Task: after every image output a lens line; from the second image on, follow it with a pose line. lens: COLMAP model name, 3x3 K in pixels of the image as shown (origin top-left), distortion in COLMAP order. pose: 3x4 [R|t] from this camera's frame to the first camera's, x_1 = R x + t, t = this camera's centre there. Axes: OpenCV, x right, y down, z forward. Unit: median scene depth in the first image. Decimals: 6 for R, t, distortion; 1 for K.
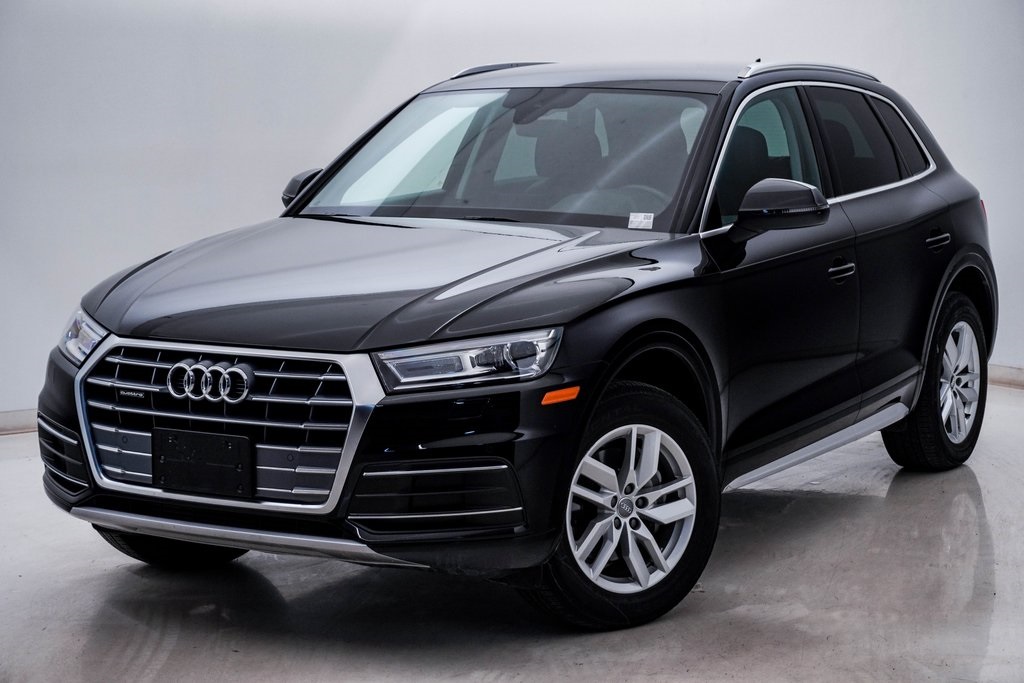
lens RADIAL K [[2170.5, 0, 511.8], [0, 2170.5, 347.4], [0, 0, 1]] dist [0.015713, 0.000000]
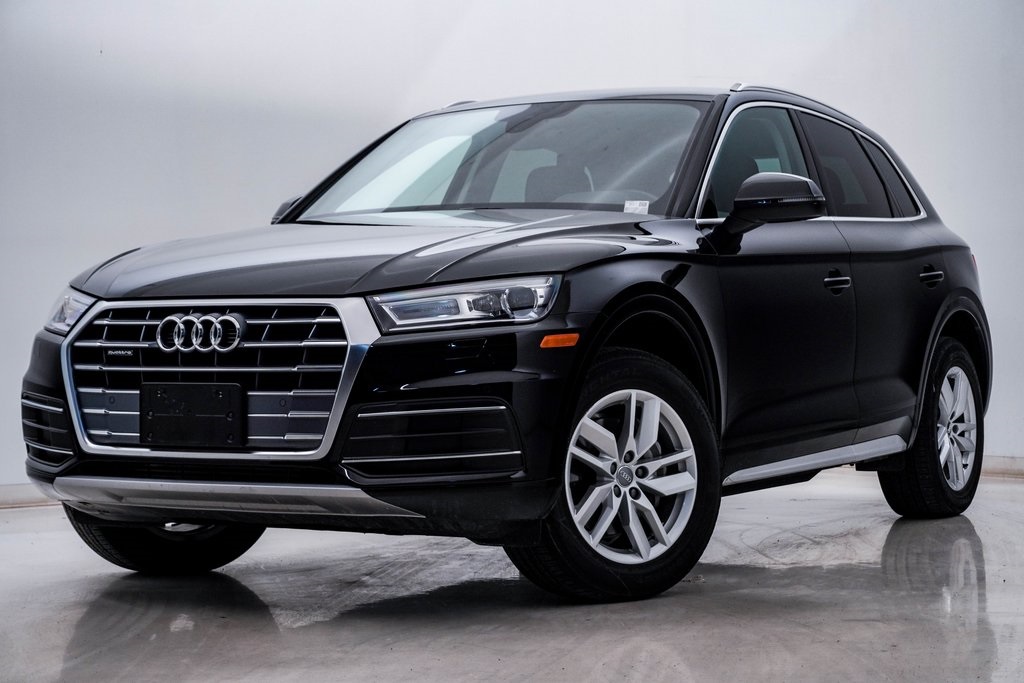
lens RADIAL K [[2170.5, 0, 509.7], [0, 2170.5, 337.2], [0, 0, 1]] dist [0.015713, 0.000000]
pose [[0.999939, -0.002043, 0.010825, -0.009991], [0.003332, 0.992716, -0.120428, 0.130571], [-0.010500, 0.120457, 0.992663, 0.026332]]
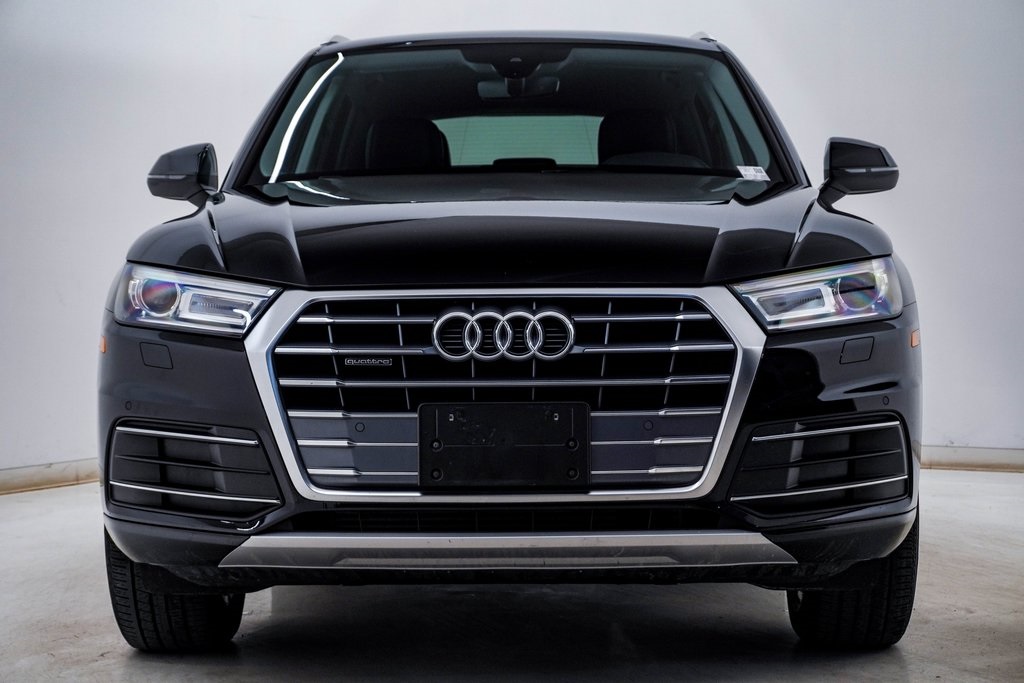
lens RADIAL K [[2170.5, 0, 511.5], [0, 2170.5, 342.9], [0, 0, 1]] dist [0.015713, 0.000000]
pose [[0.874664, -0.014837, 0.484503, -0.470820], [0.065452, 0.993993, -0.087720, 0.079527], [-0.480291, 0.108437, 0.870380, 0.349222]]
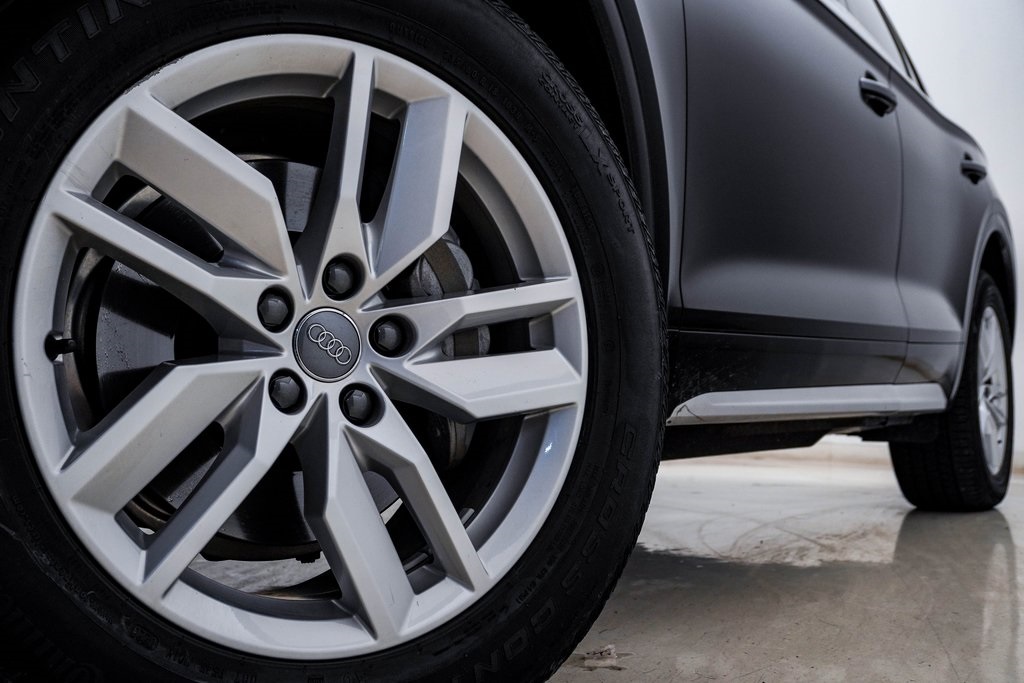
lens RADIAL K [[1128.1, 0, 507.5], [0, 1128.1, 334.8], [0, 0, 1]] dist [0.004336, 0.000000]
pose [[0.999017, 0.018002, -0.040517, 0.082478], [-0.025127, 0.982816, -0.182871, 0.100031], [0.036529, 0.183709, 0.982302, 0.867460]]
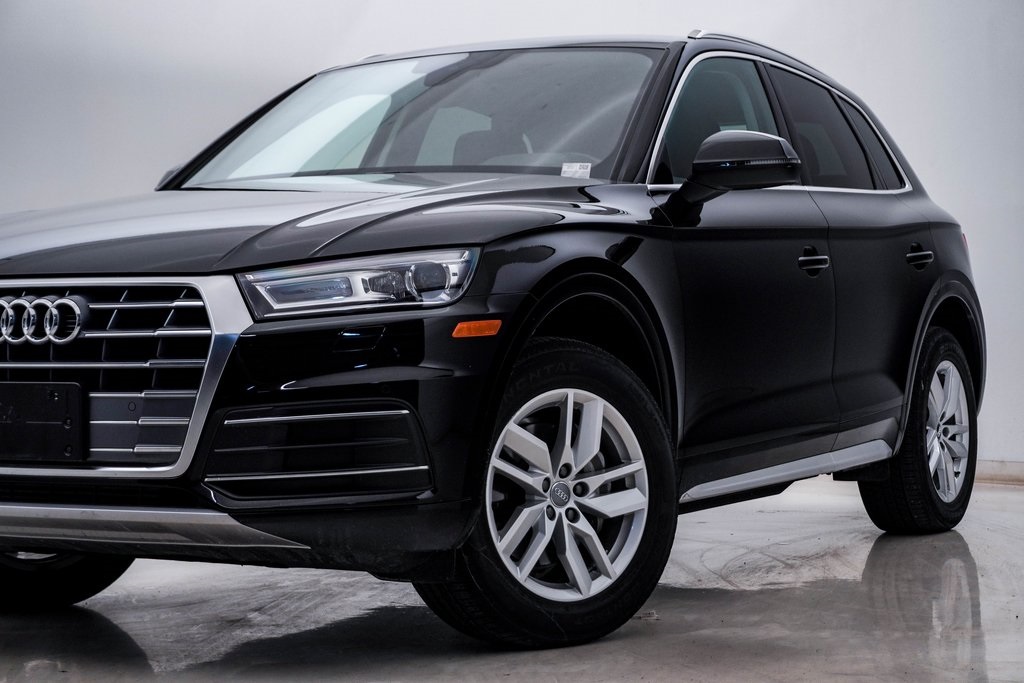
lens RADIAL K [[2170.5, 0, 507.7], [0, 2170.5, 336.1], [0, 0, 1]] dist [0.015713, 0.000000]
pose [[0.999604, -0.003980, 0.027869, 0.010946], [0.007274, 0.992857, -0.119090, 0.112350], [-0.027196, 0.119245, 0.992492, 0.202387]]
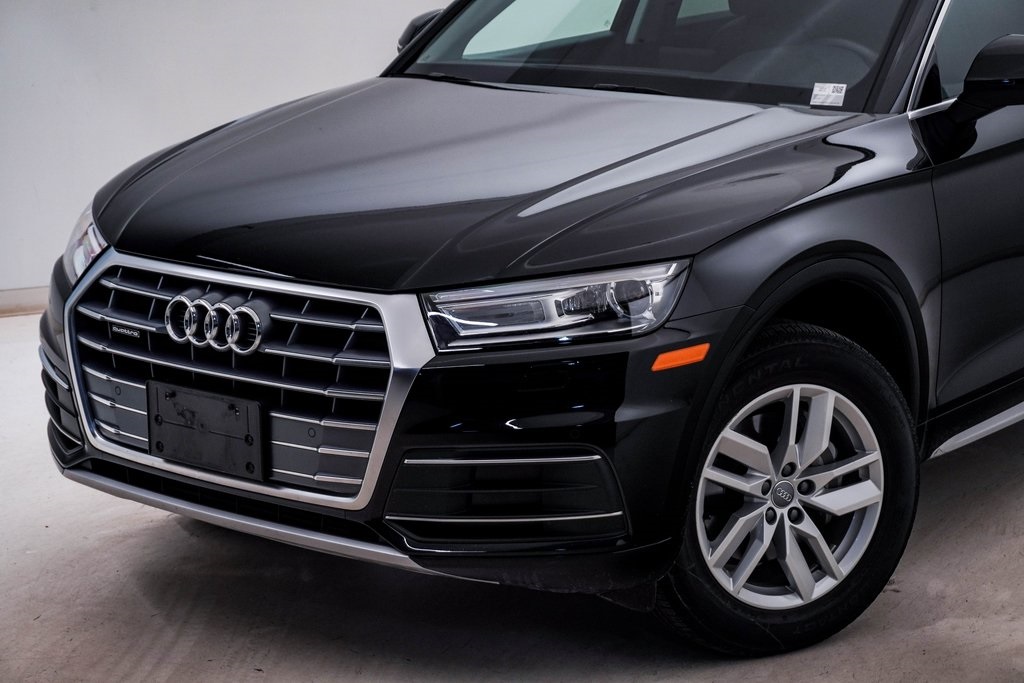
lens RADIAL K [[2170.5, 0, 496.7], [0, 2170.5, 362.0], [0, 0, 1]] dist [0.015713, 0.000000]
pose [[0.988844, 0.025802, -0.146704, 0.064016], [-0.010143, 0.994261, 0.106496, -0.049389], [0.148610, -0.103820, 0.983431, 0.265779]]
